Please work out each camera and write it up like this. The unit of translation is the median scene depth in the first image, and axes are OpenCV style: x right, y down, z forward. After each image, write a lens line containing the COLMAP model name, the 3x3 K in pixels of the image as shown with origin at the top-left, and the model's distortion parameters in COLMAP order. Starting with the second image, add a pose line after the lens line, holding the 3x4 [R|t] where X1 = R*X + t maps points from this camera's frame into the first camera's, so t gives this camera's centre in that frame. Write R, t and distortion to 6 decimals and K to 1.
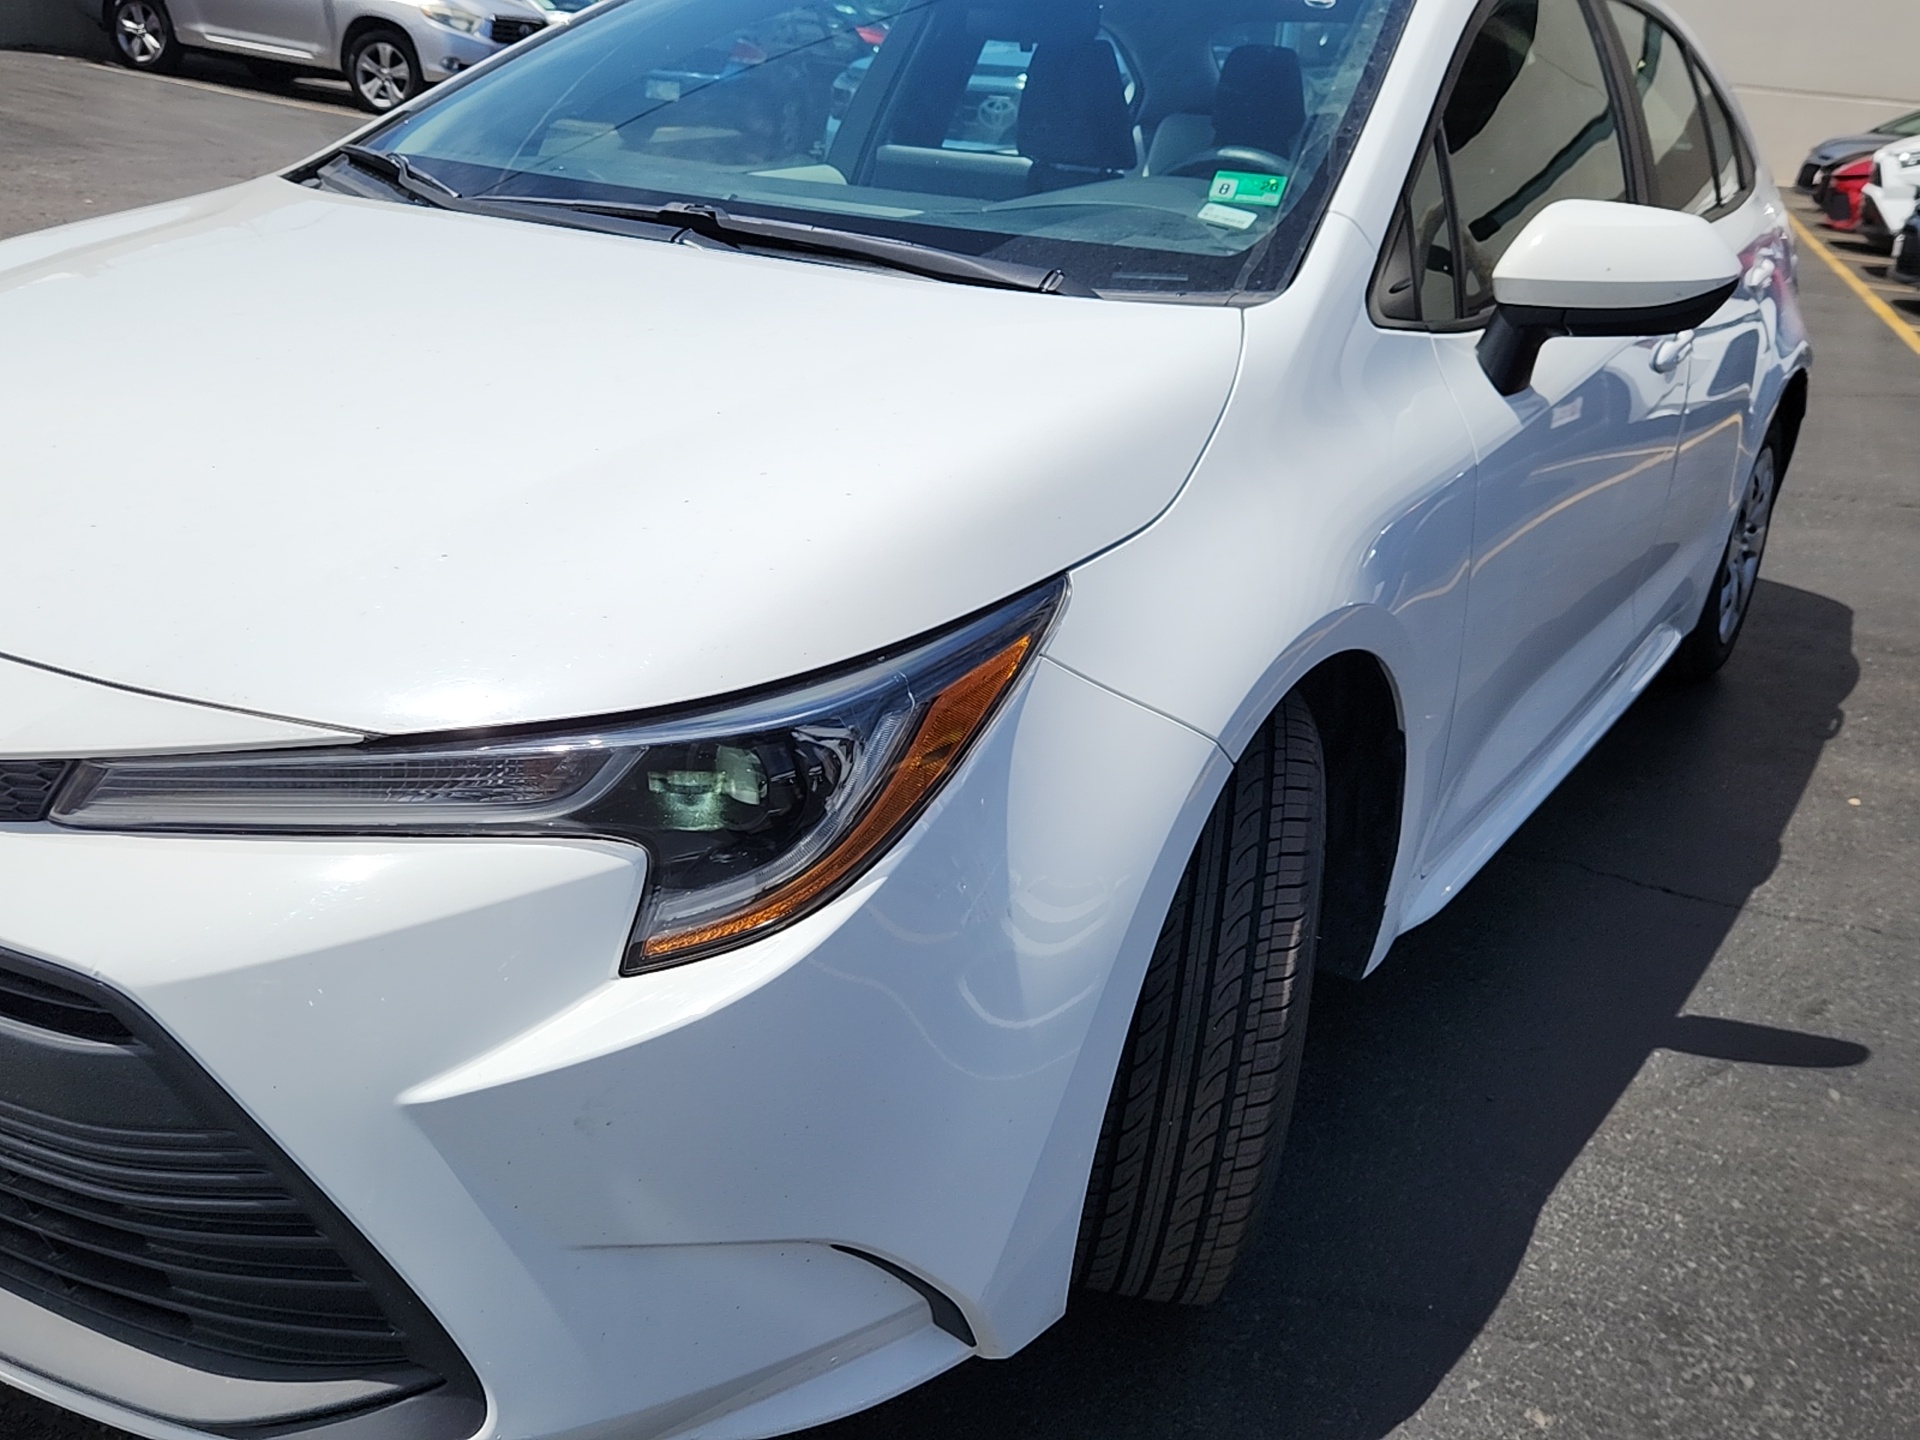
lens RADIAL K [[1731.4, 0, 960.0], [0, 1731.4, 720.0], [0, 0, 1]] dist [0.093891, -0.107762]
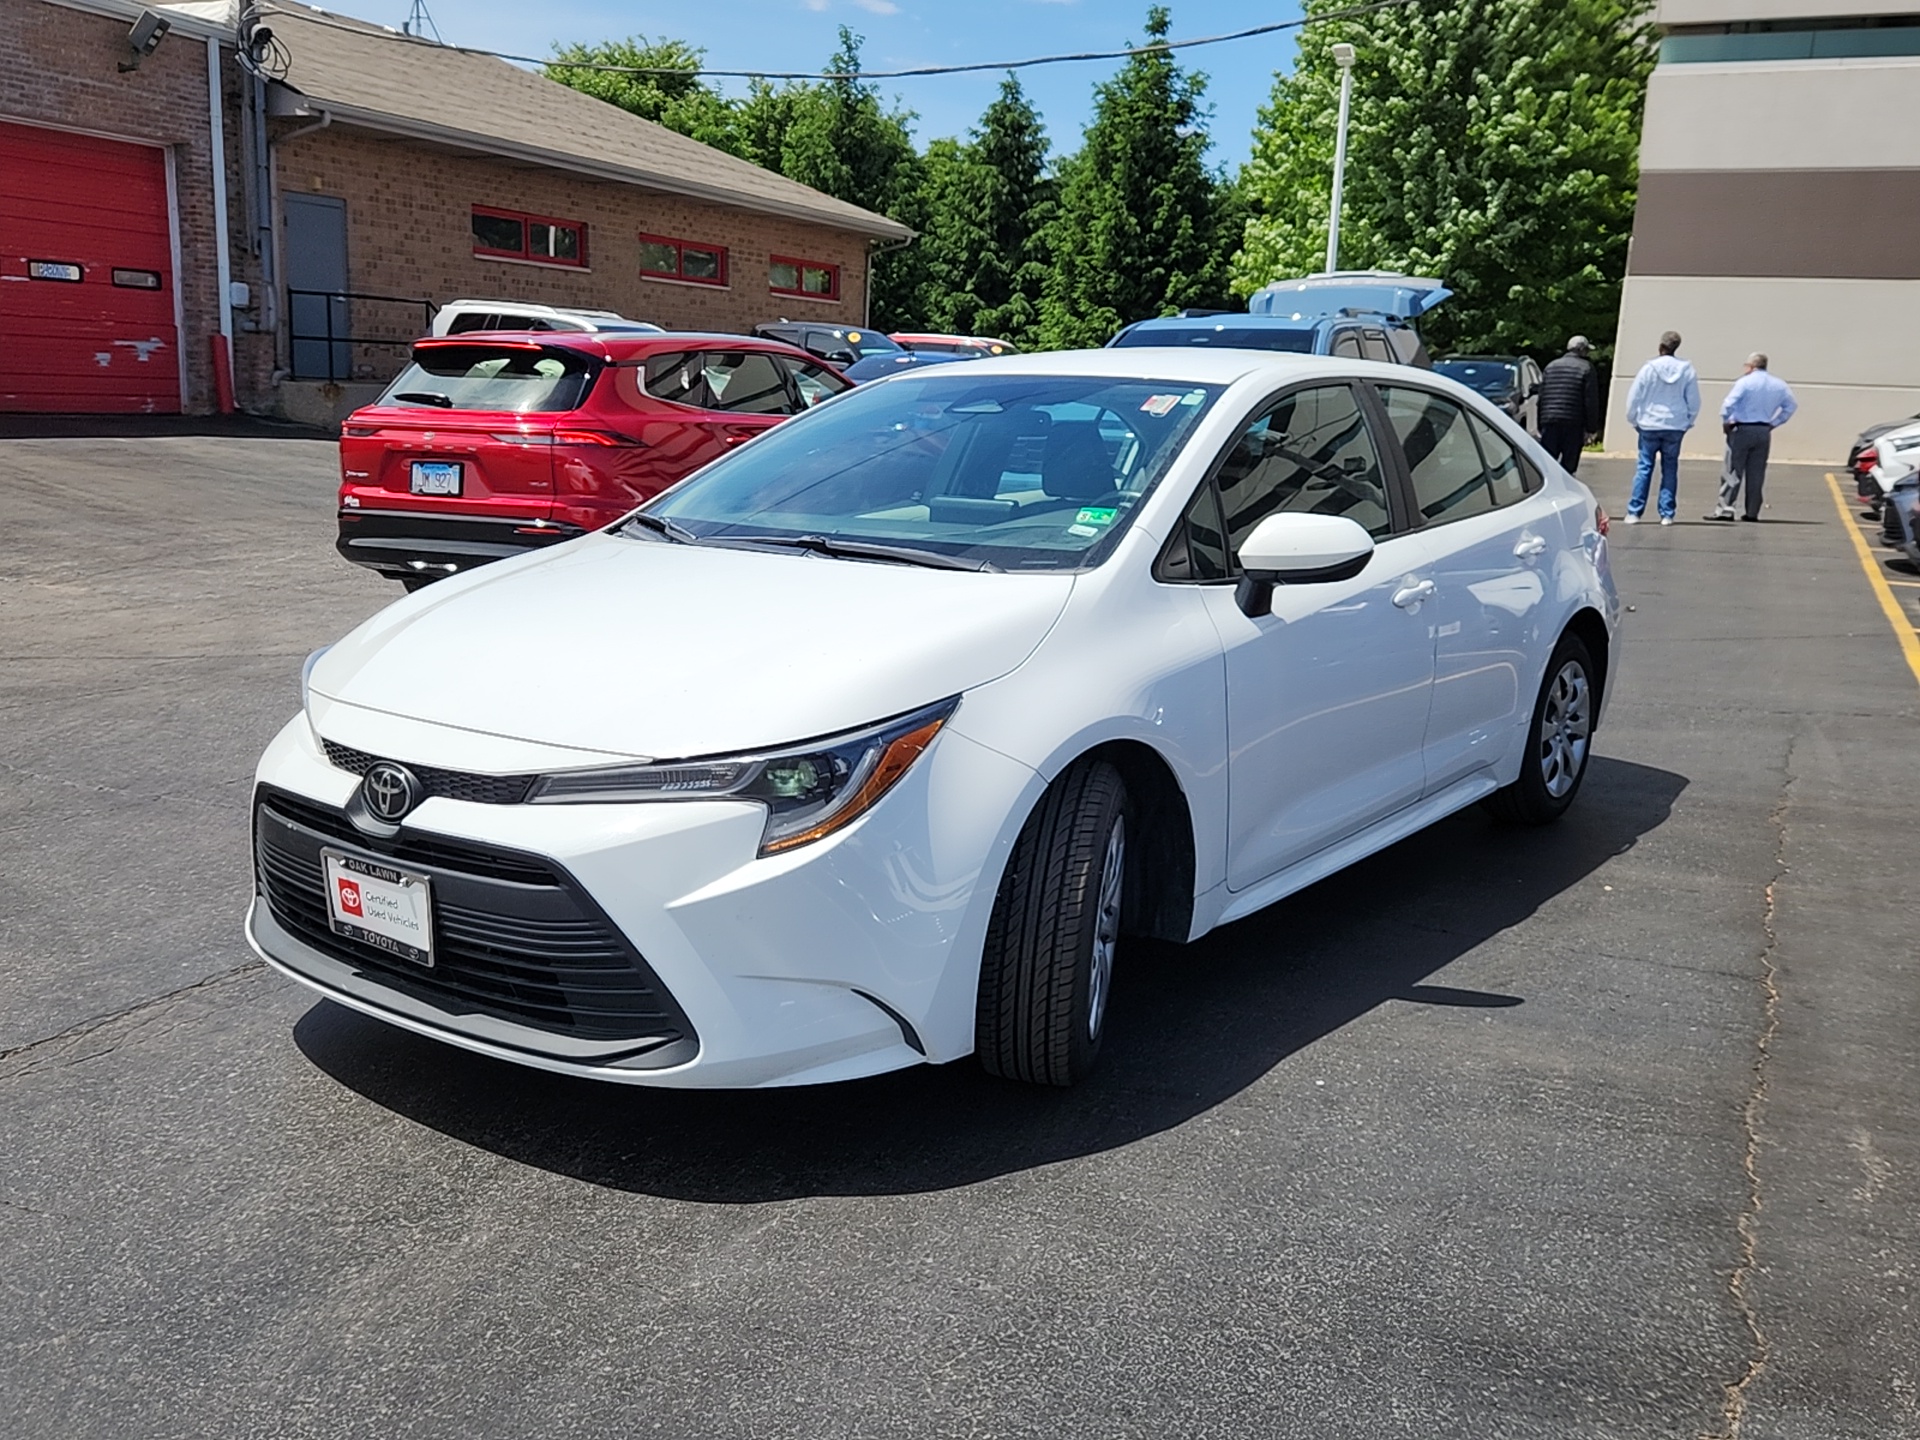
lens RADIAL K [[1602.6, 0, 966.4], [0, 1602.6, 737.9], [0, 0, 1]] dist [0.084919, -0.097811]
pose [[0.993373, -0.031459, -0.110545, 0.224518], [0.014526, 0.988463, -0.150765, 0.214052], [0.114013, 0.148160, 0.982369, -0.760236]]
